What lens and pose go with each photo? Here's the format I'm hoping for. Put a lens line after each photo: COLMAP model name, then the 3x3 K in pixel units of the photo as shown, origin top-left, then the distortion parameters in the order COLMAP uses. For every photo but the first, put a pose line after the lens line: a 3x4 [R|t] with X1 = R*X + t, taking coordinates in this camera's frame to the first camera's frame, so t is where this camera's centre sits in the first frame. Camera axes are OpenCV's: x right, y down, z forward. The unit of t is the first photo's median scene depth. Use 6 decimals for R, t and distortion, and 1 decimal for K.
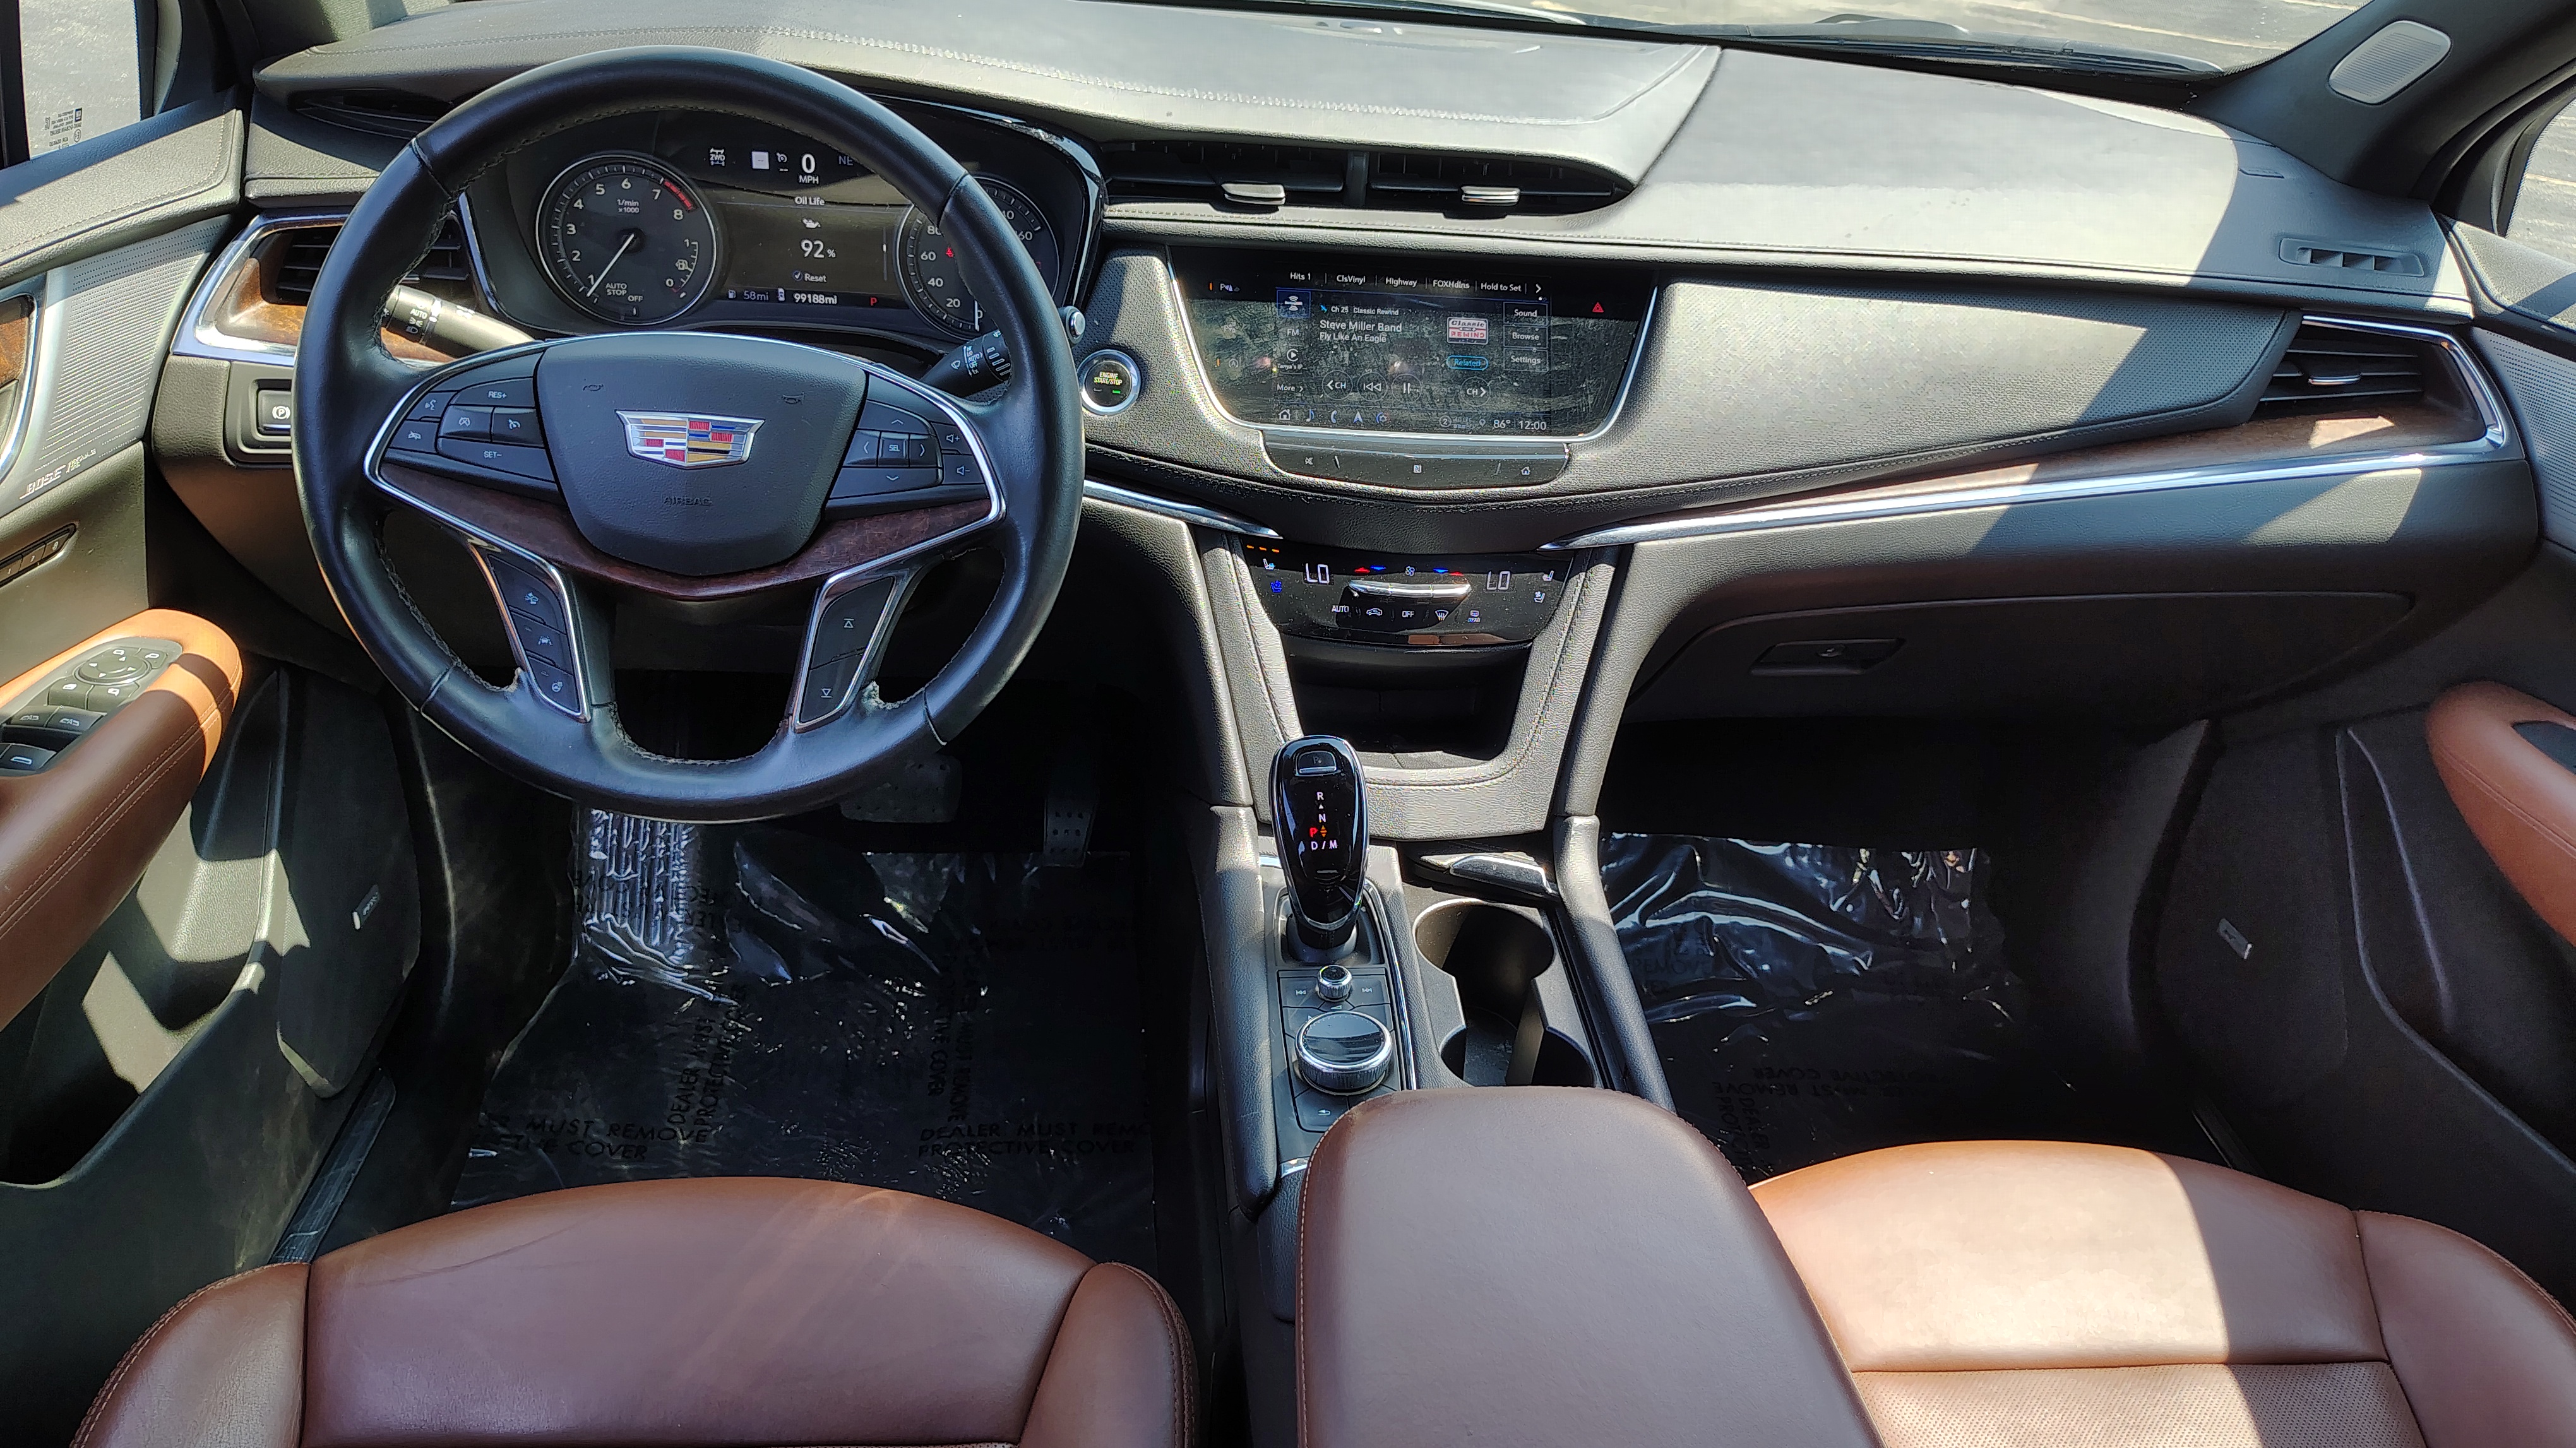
lens RADIAL K [[1798.7, 0, 1279.3], [0, 1798.7, 723.2], [0, 0, 1]] dist [0.015377, -0.045336]
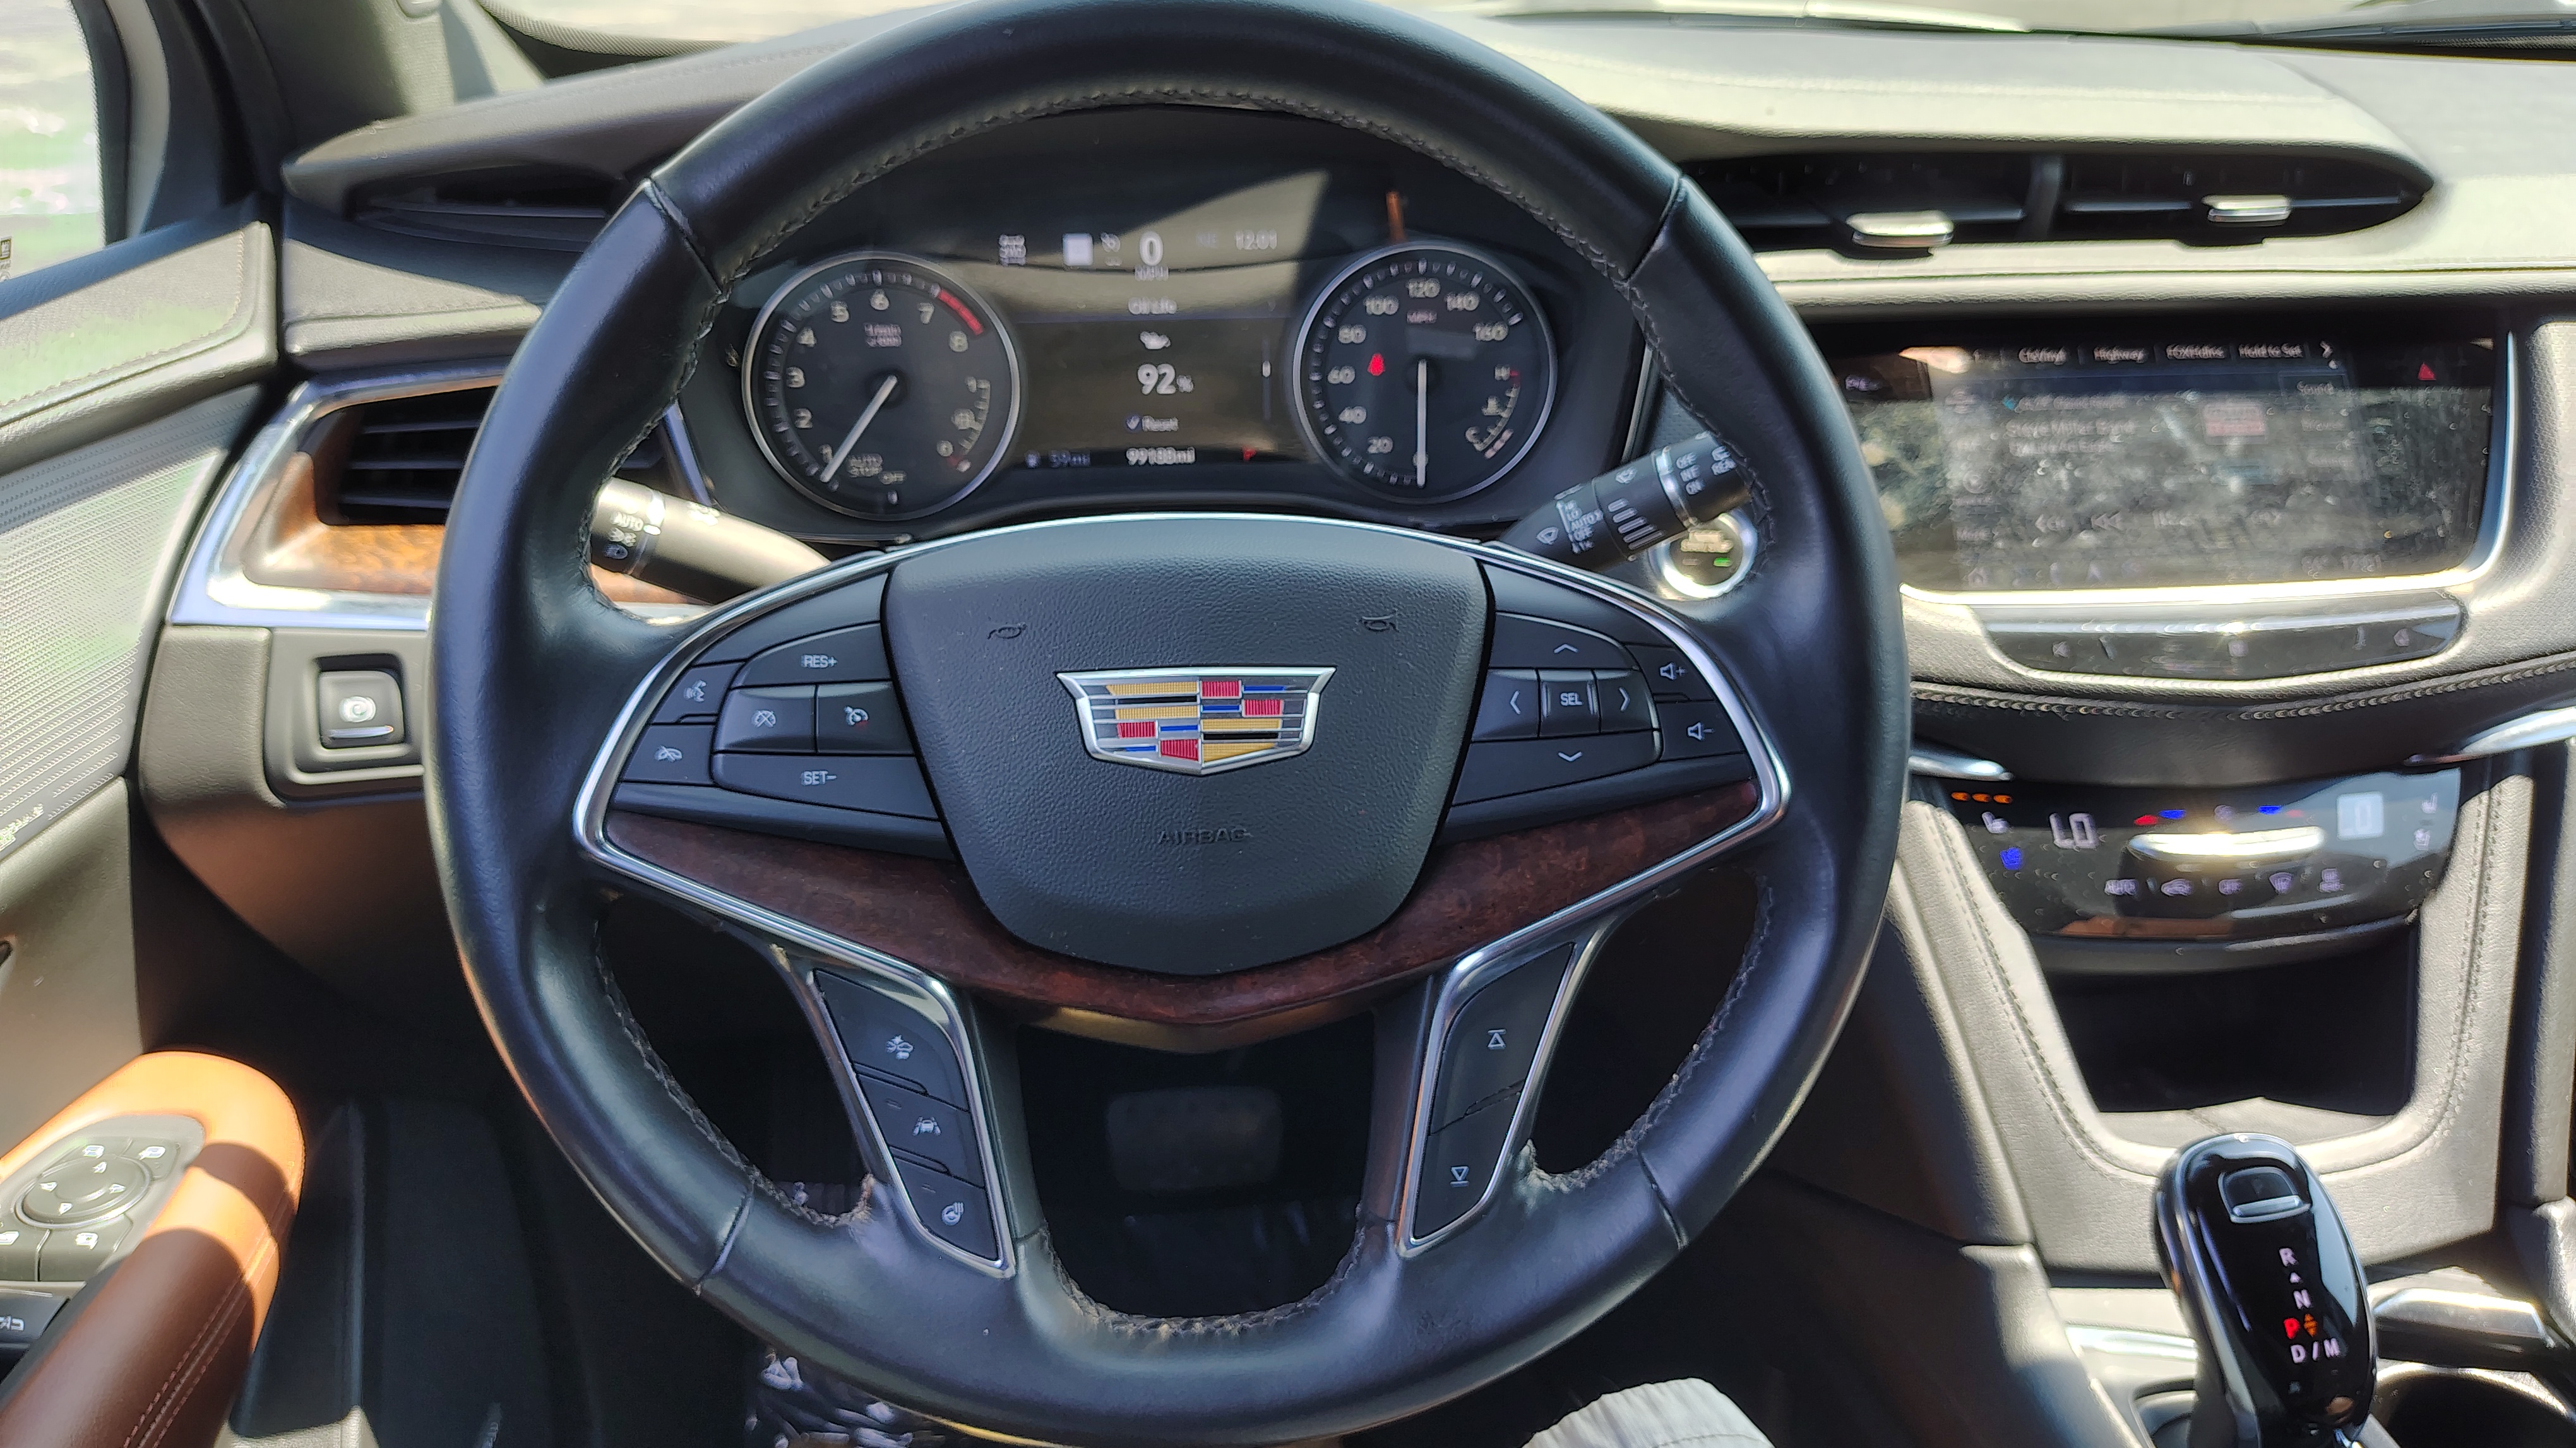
lens RADIAL K [[1798.7, 0, 1248.5], [0, 1798.7, 717.5], [0, 0, 1]] dist [0.015377, -0.045336]
pose [[0.996792, -0.079879, 0.004939, -0.254451], [0.079997, 0.992672, -0.090565, -0.088510], [0.002332, 0.090670, 0.995878, 0.393697]]
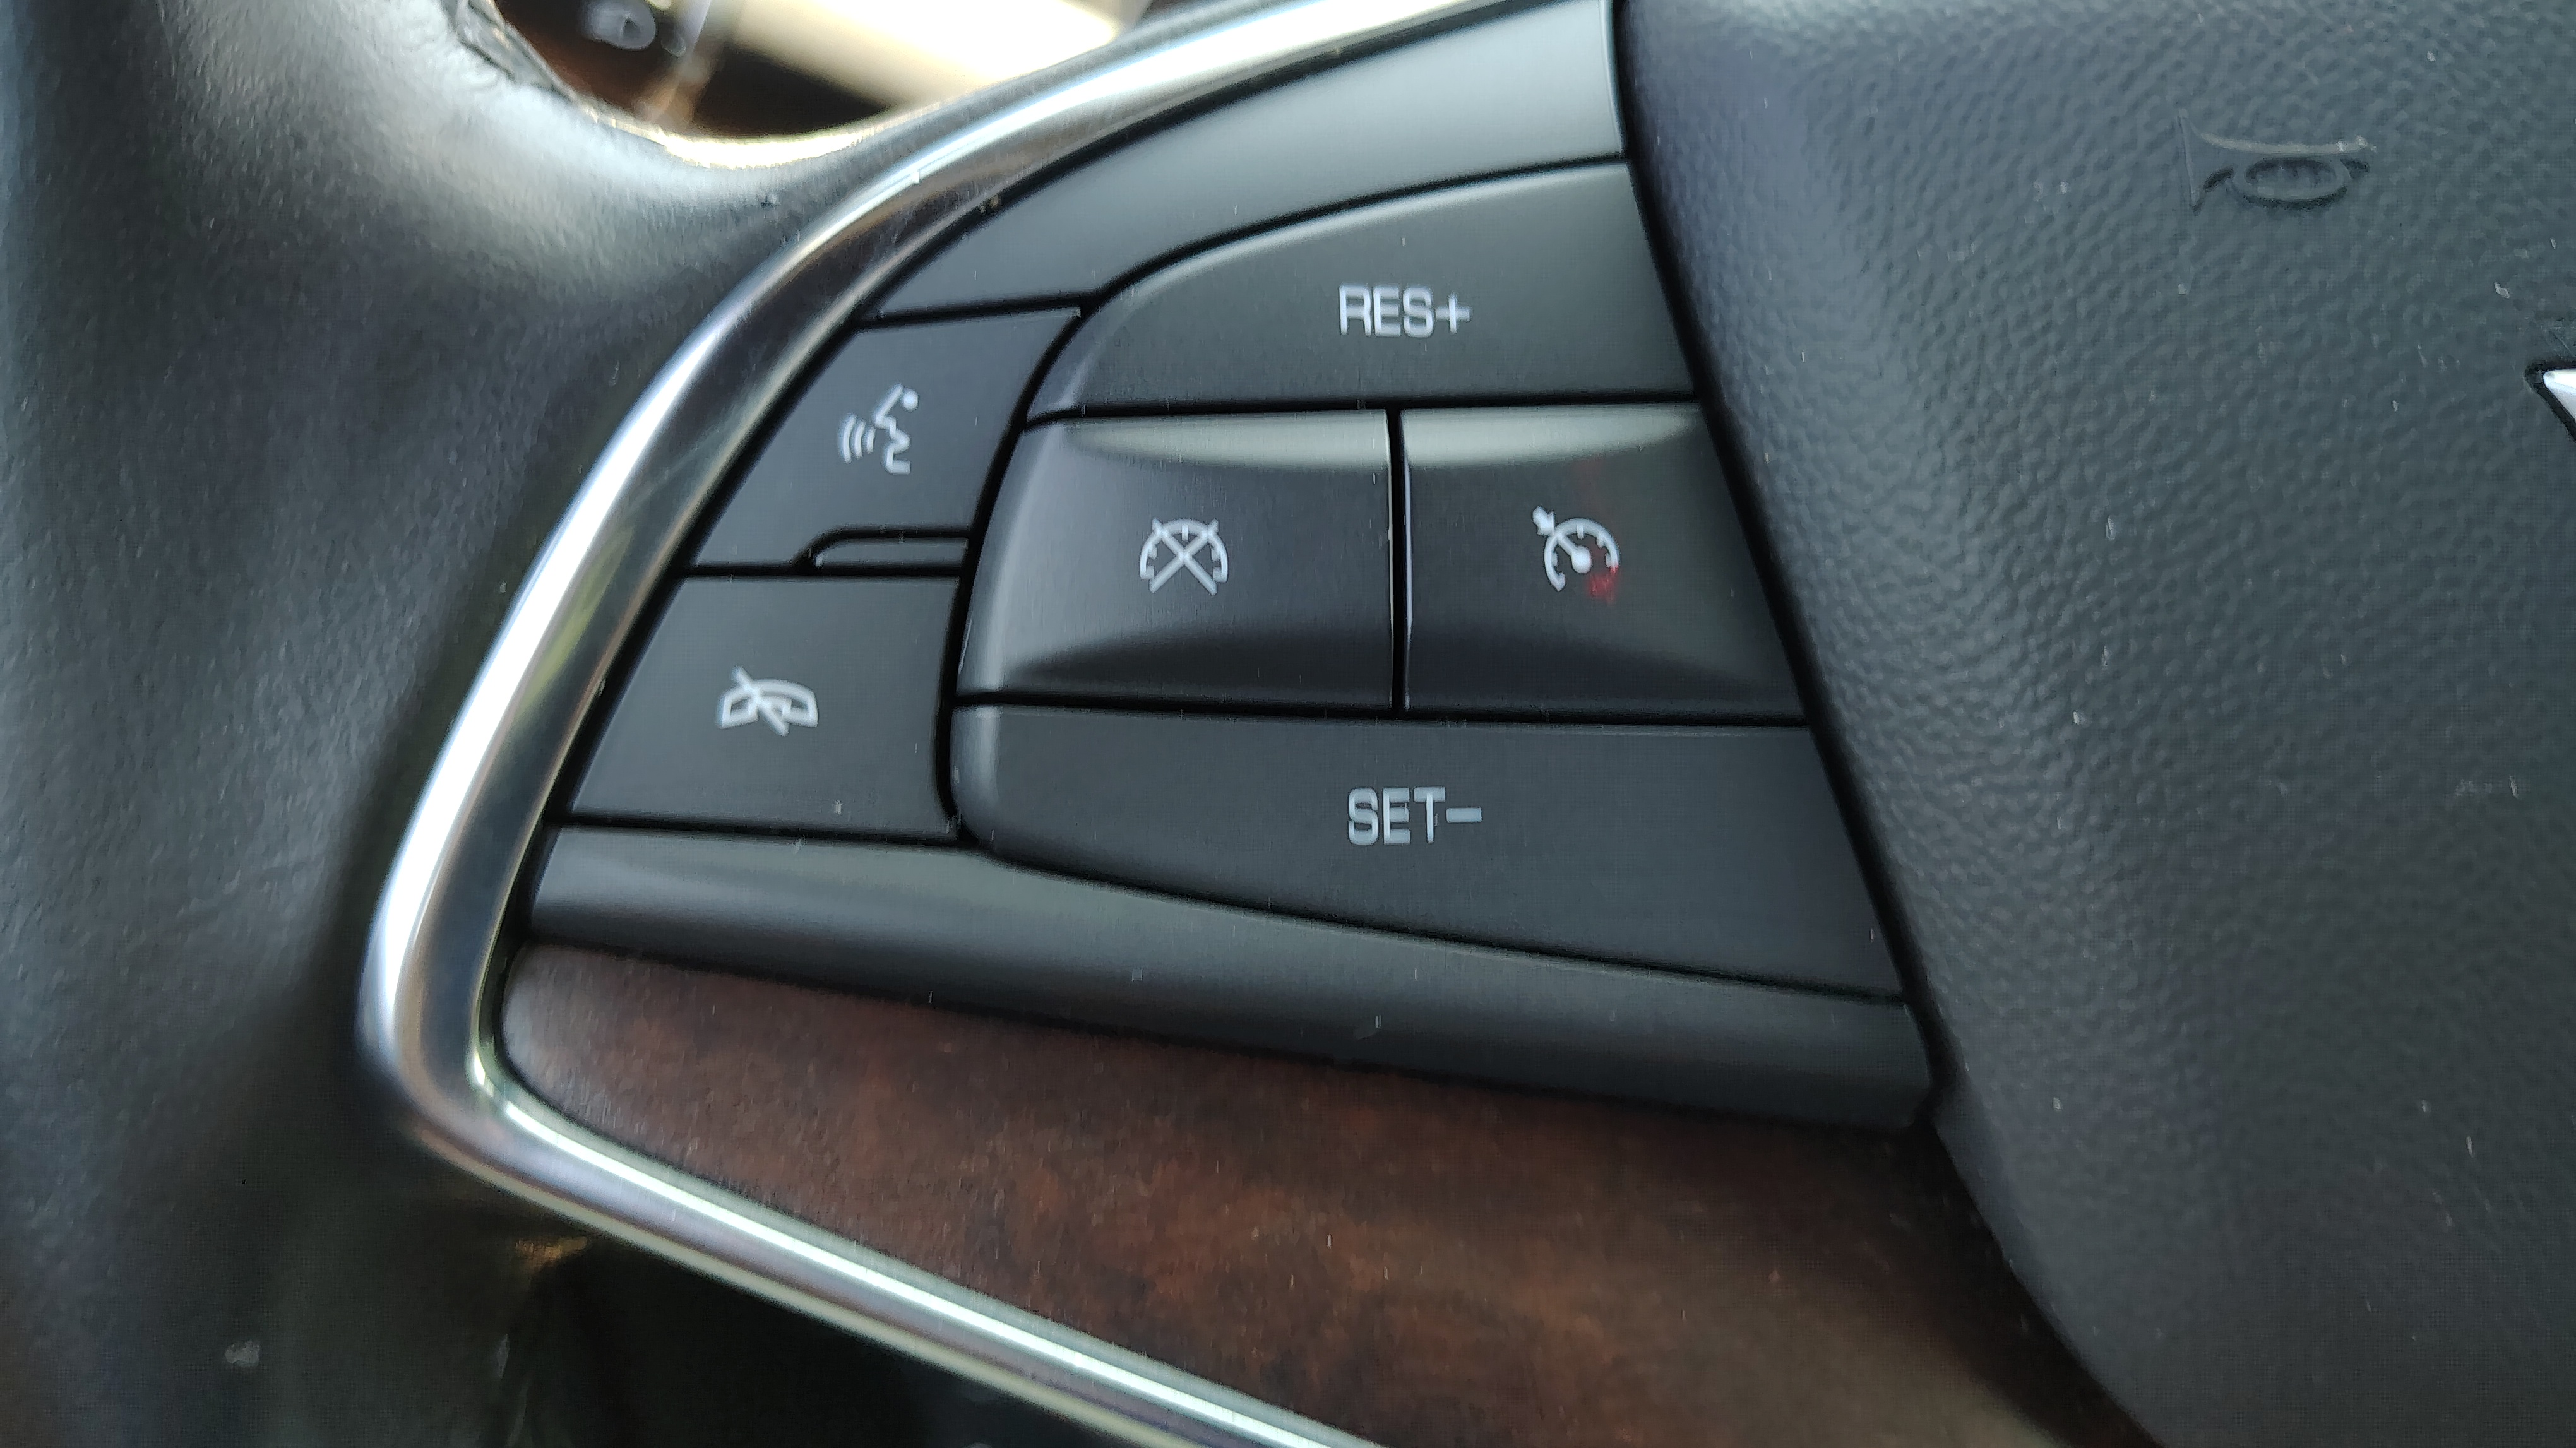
lens RADIAL K [[1798.7, 0, 1286.0], [0, 1798.7, 731.5], [0, 0, 1]] dist [0.015377, -0.045336]
pose [[0.995016, -0.055004, -0.083168, -0.349601], [0.056311, 0.998323, 0.013449, -0.126084], [0.082289, -0.018066, 0.996445, 0.709778]]
